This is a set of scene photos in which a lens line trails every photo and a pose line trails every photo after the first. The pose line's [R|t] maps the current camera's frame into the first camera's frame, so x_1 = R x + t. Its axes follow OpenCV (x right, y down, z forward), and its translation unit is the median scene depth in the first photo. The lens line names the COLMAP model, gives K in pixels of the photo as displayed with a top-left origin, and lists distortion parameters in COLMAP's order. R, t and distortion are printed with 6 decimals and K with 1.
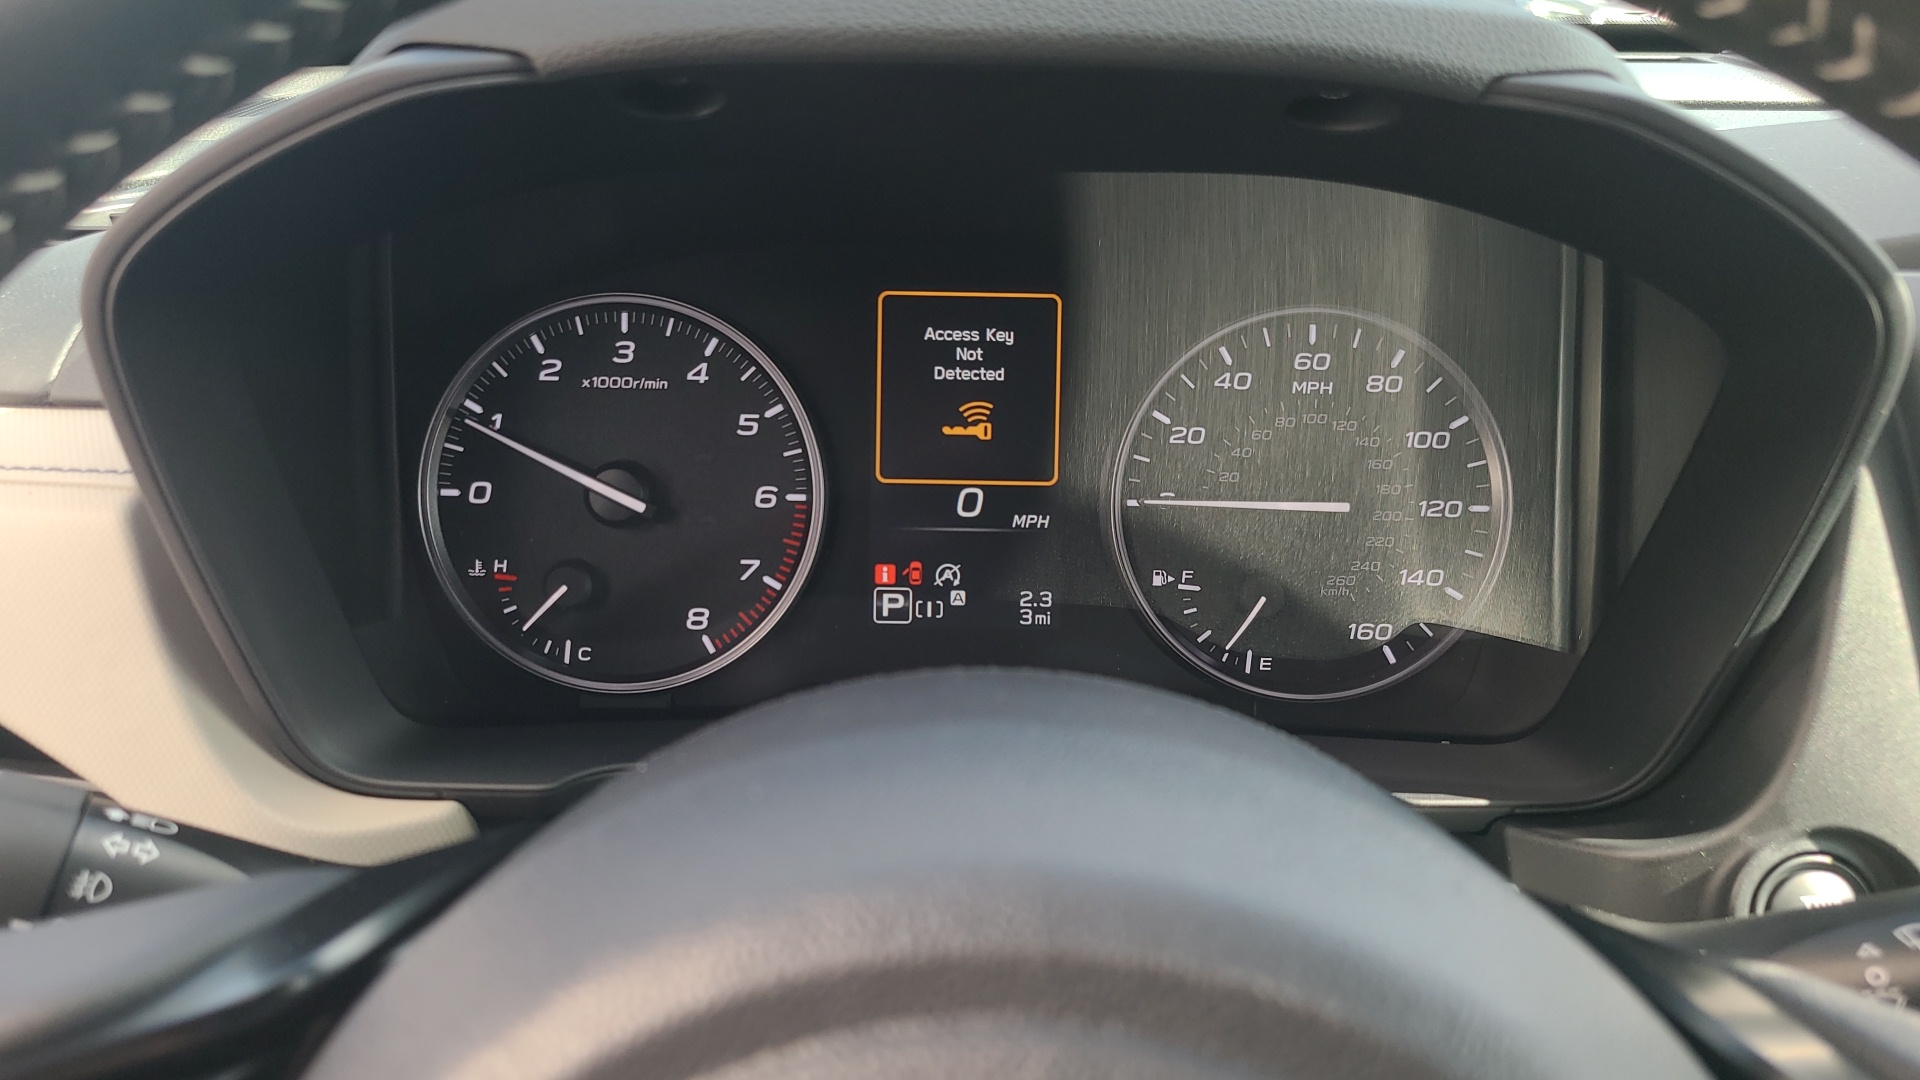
lens RADIAL K [[1448.8, 0, 947.0], [0, 1448.8, 542.4], [0, 0, 1]] dist [0.042135, -0.029837]
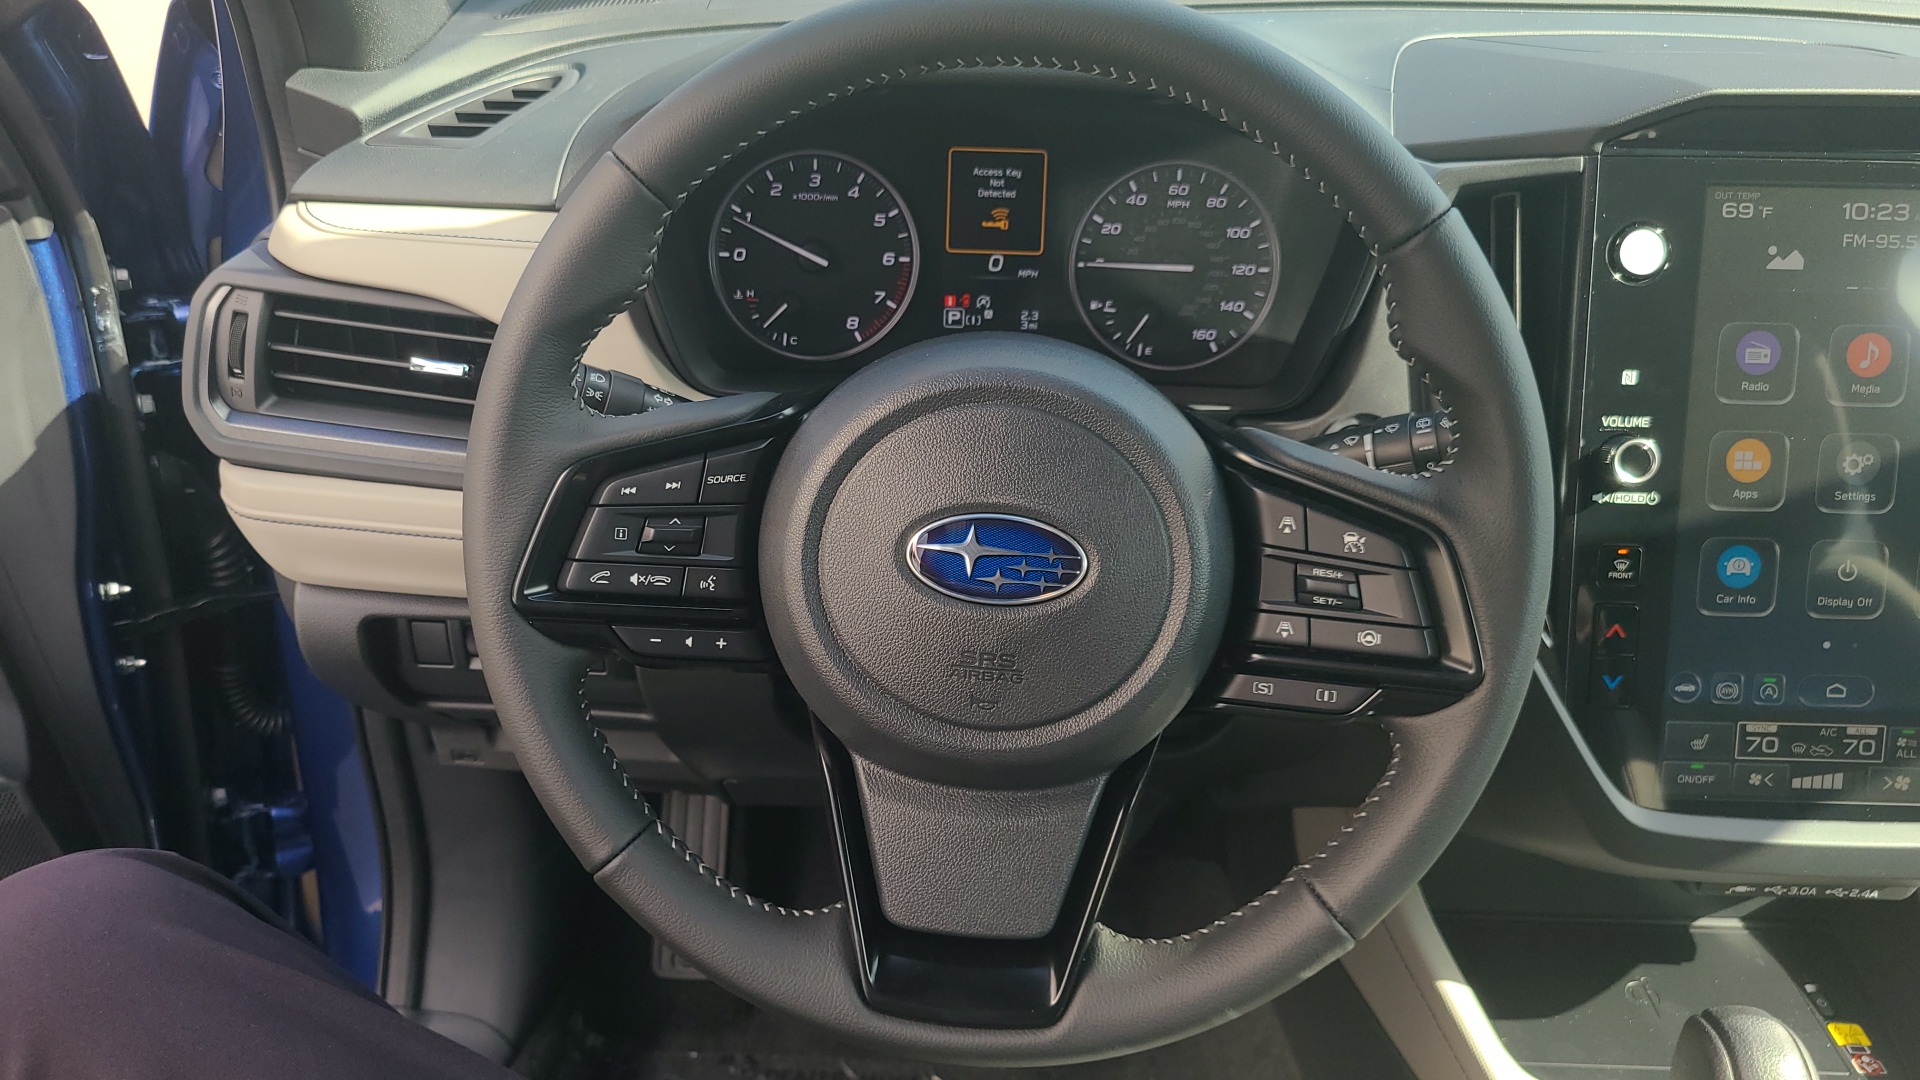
lens RADIAL K [[1448.8, 0, 930.7], [0, 1448.8, 517.8], [0, 0, 1]] dist [0.042135, -0.029837]
pose [[0.999798, 0.016269, -0.011805, -0.041611], [-0.014256, 0.987948, 0.154128, 0.009802], [0.014170, -0.153929, 0.987980, -0.933995]]
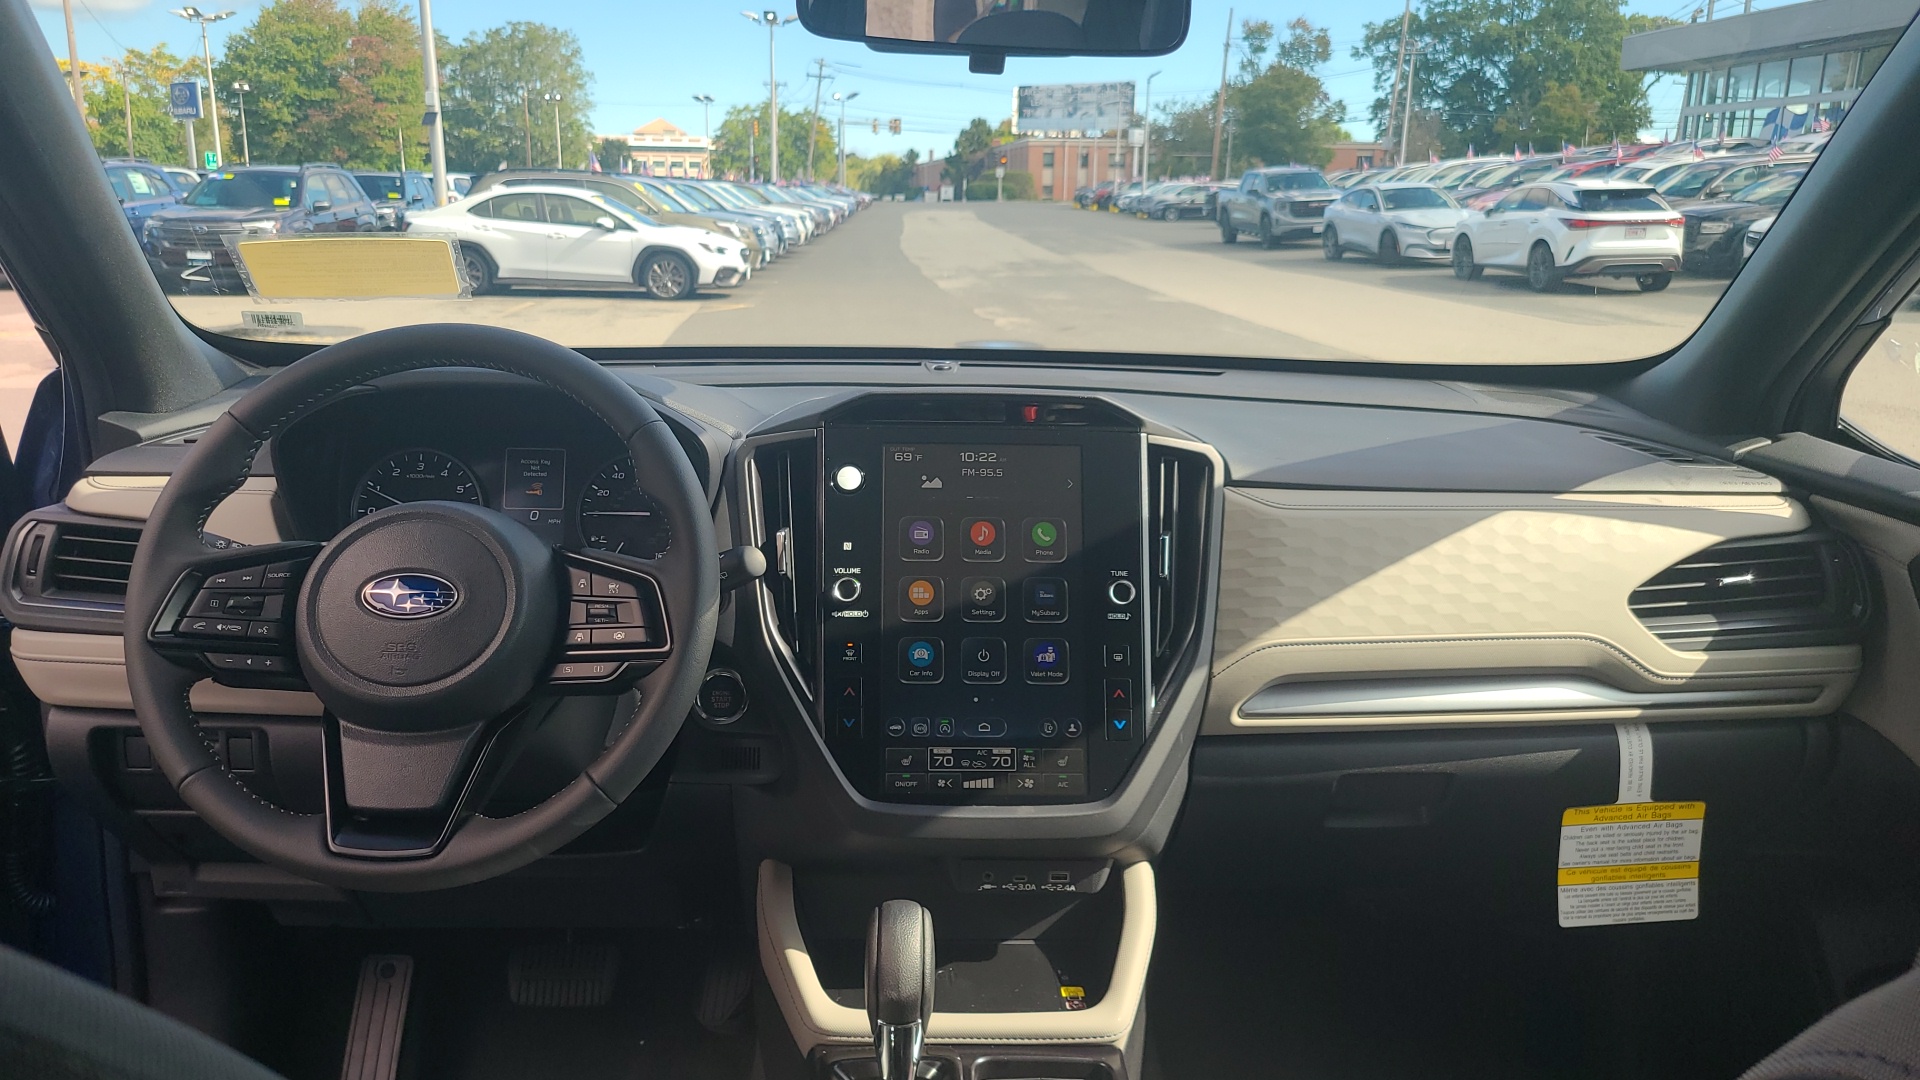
lens RADIAL K [[1448.8, 0, 931.5], [0, 1448.8, 524.2], [0, 0, 1]] dist [0.042135, -0.029837]
pose [[0.999387, -0.001436, 0.034991, 0.762476], [0.007208, 0.986198, -0.165412, 0.514821], [-0.034271, 0.165563, 0.985604, -2.092018]]
